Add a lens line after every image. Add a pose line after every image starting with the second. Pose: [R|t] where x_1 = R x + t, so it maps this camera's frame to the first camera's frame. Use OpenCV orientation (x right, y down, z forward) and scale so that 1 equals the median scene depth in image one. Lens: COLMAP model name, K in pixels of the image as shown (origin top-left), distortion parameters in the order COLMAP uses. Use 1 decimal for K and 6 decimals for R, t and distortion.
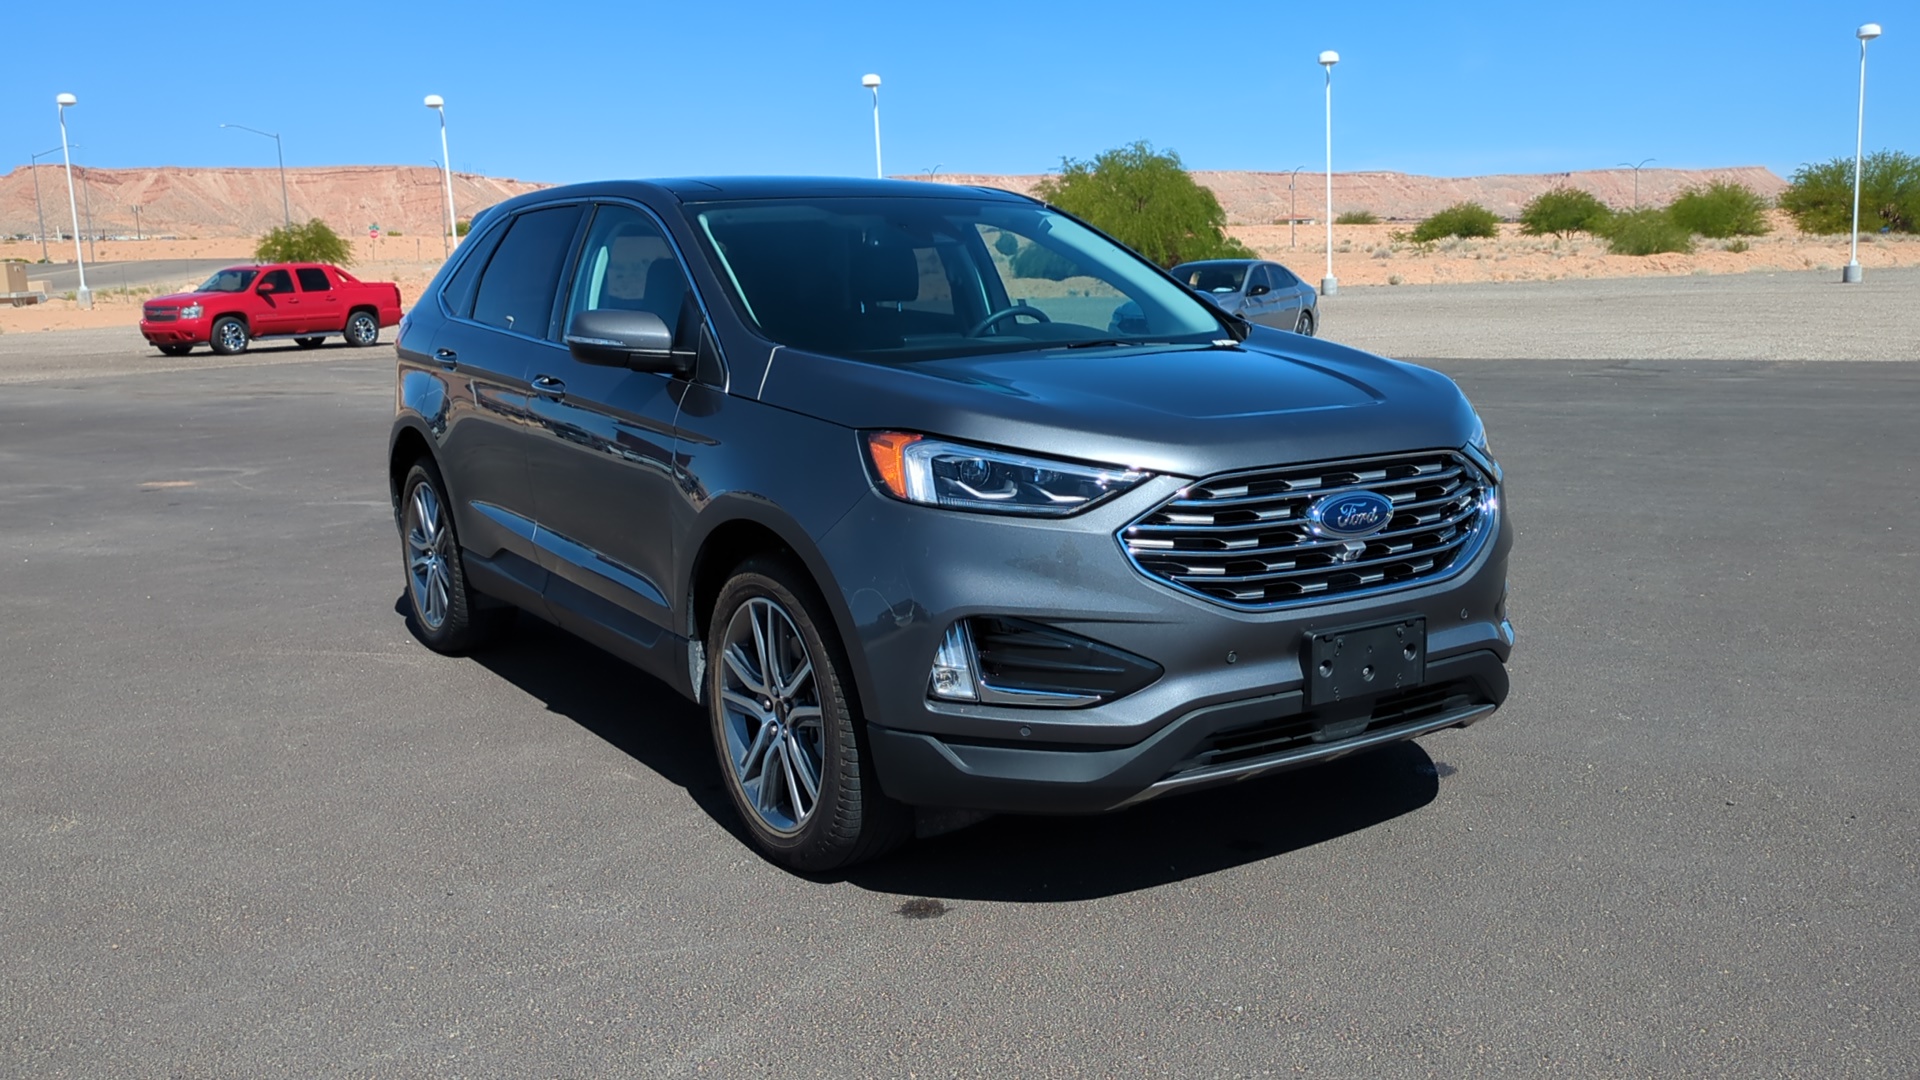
lens RADIAL K [[1639.9, 0, 964.6], [0, 1639.9, 541.7], [0, 0, 1]] dist [0.037917, -0.016655]
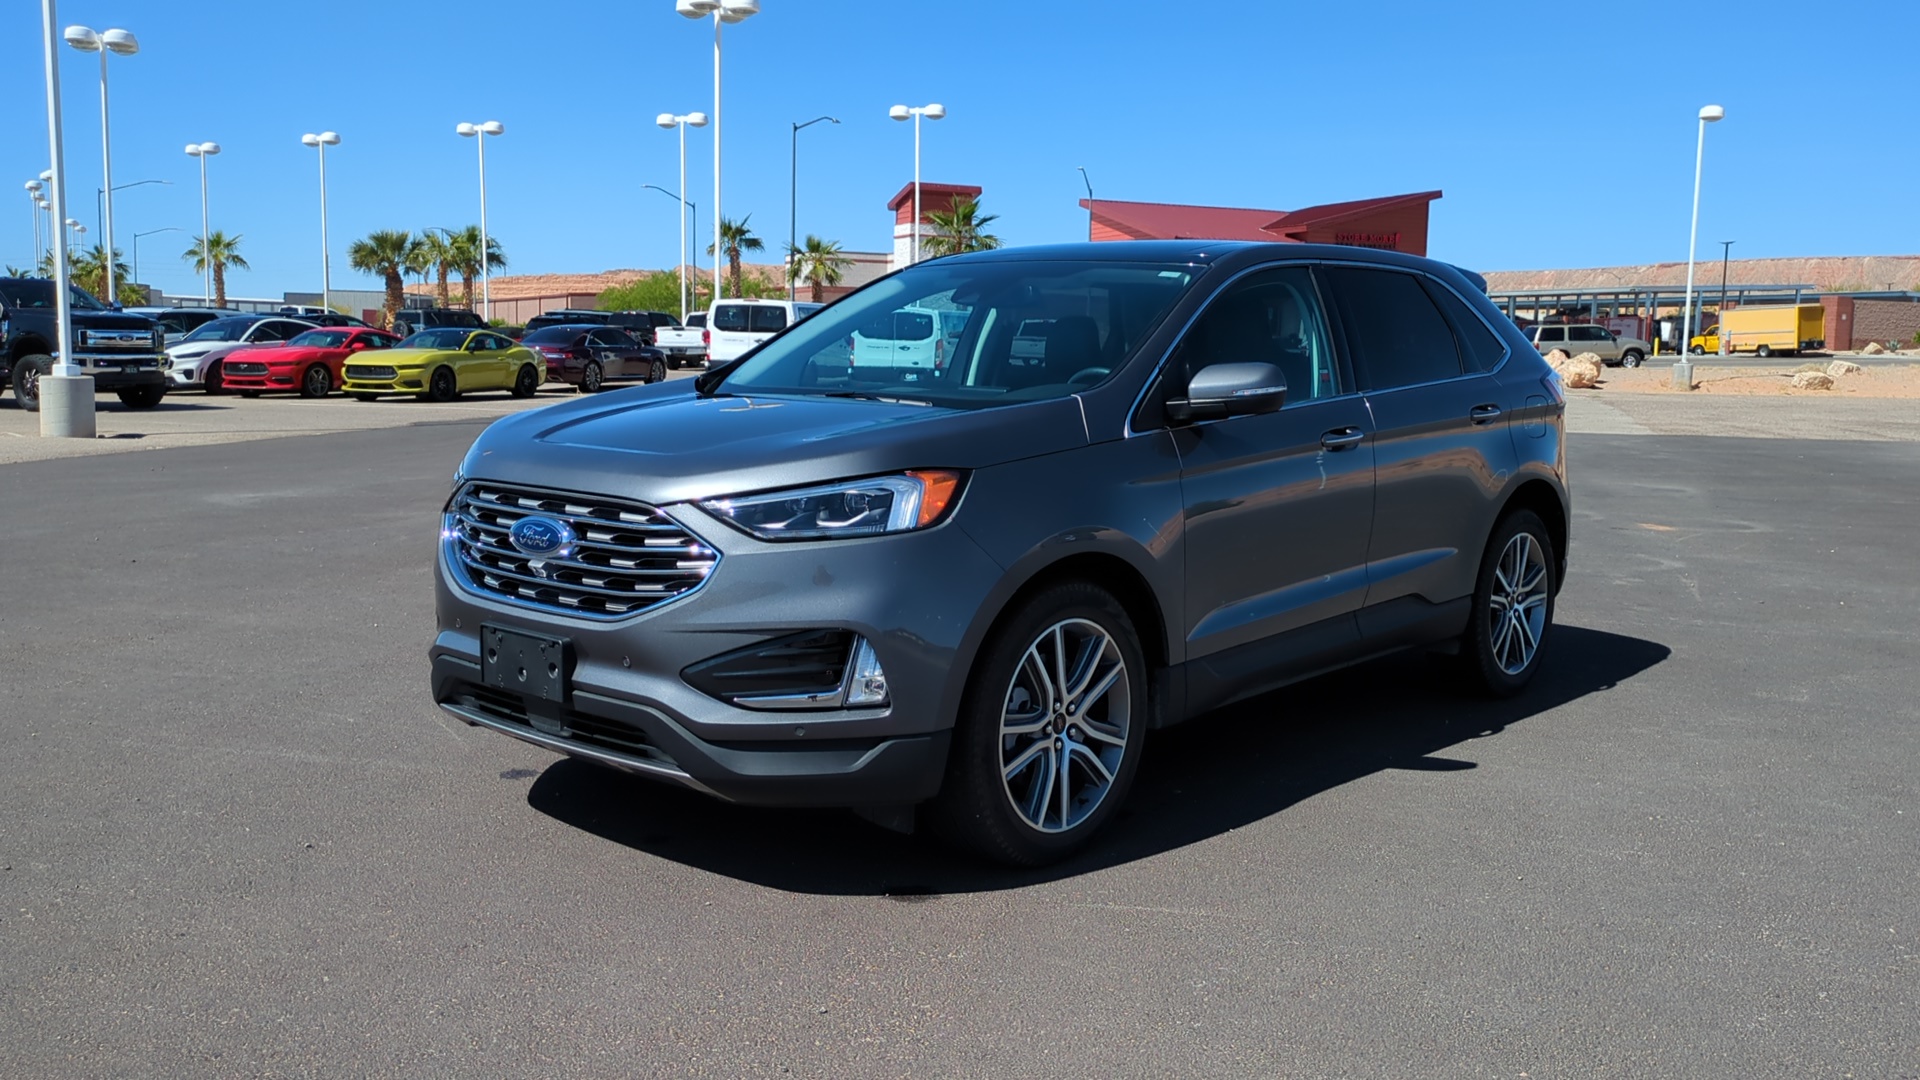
lens RADIAL K [[1639.9, 0, 973.8], [0, 1639.9, 537.8], [0, 0, 1]] dist [0.037917, -0.016655]
pose [[0.282221, 0.144616, -0.948387, 0.963625], [-0.179895, 0.979014, 0.095753, -0.123224], [0.942332, 0.143587, 0.302314, 0.637217]]
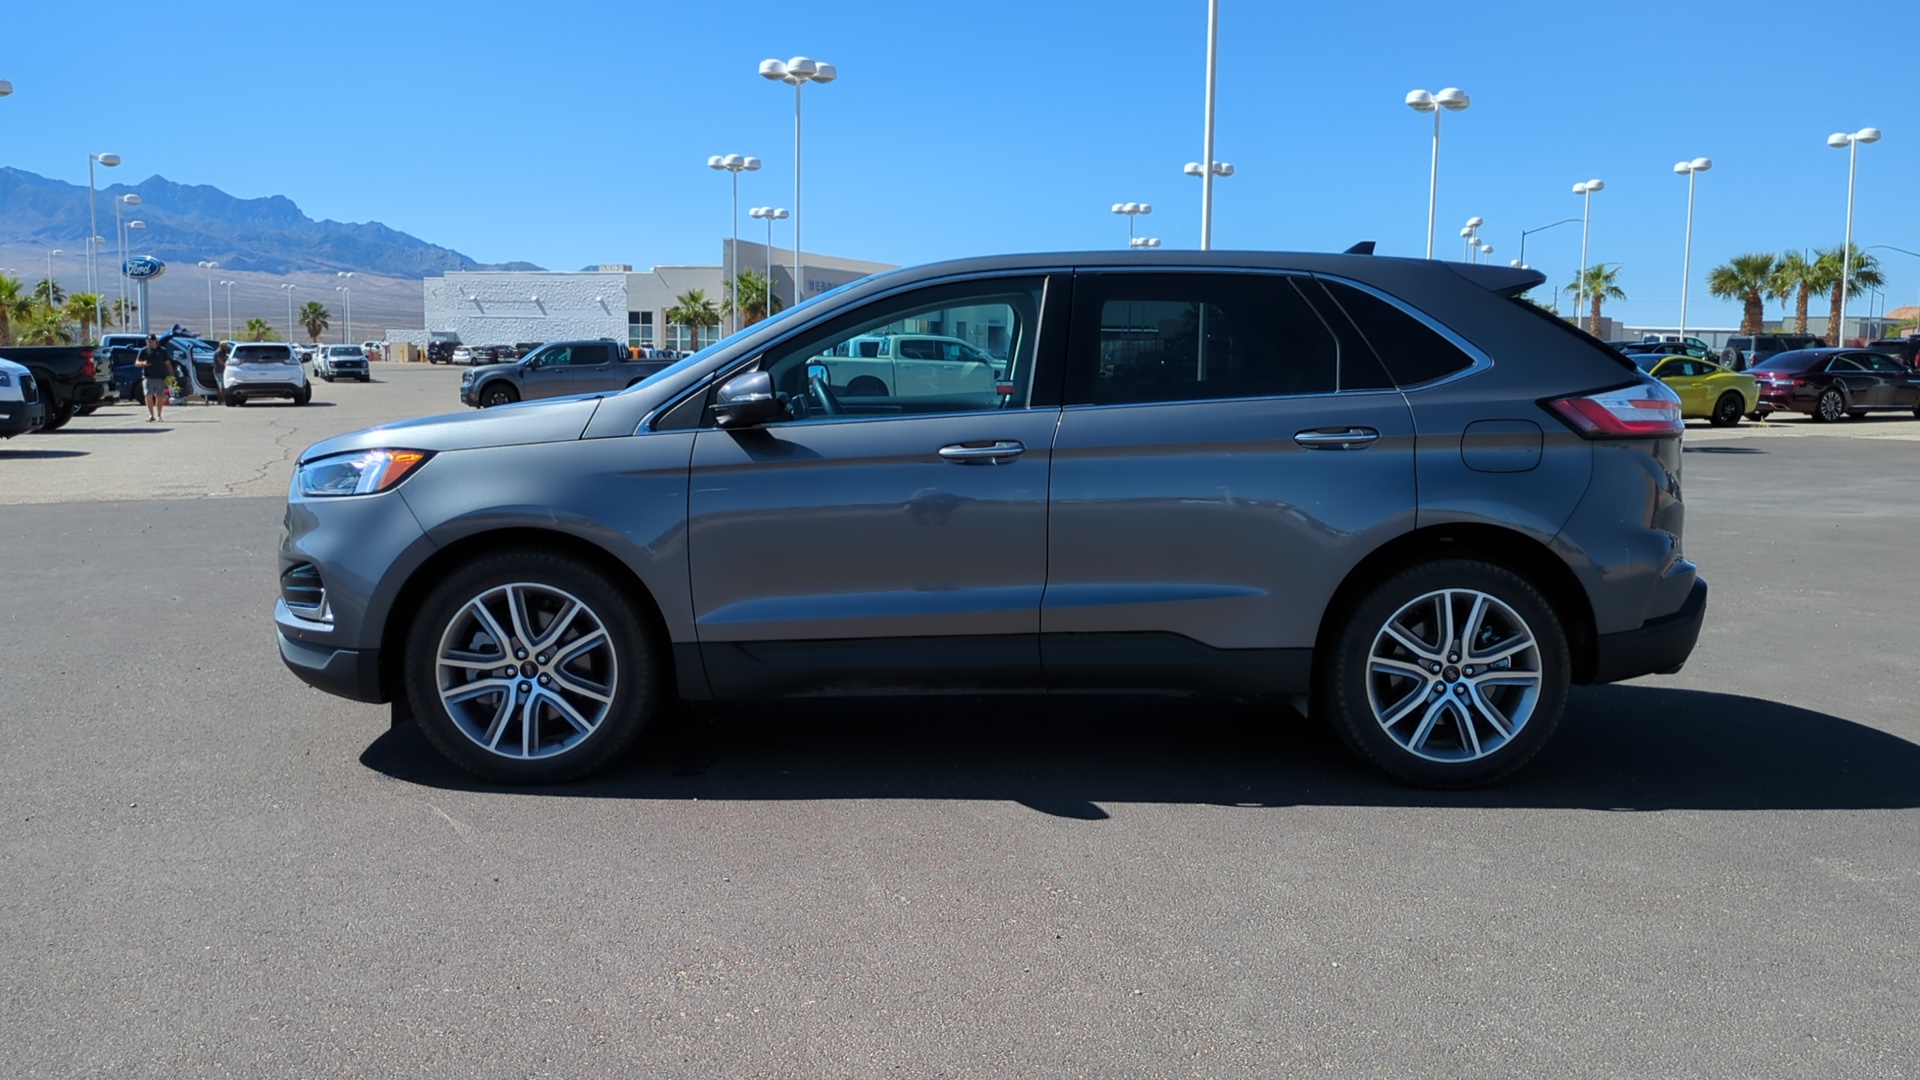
lens RADIAL K [[1639.9, 0, 968.8], [0, 1639.9, 539.1], [0, 0, 1]] dist [0.037917, -0.016655]
pose [[-0.516789, 0.118179, -0.847917, 0.924089], [-0.135959, 0.966528, 0.217575, -0.227998], [0.845248, 0.227722, -0.483424, 1.264628]]
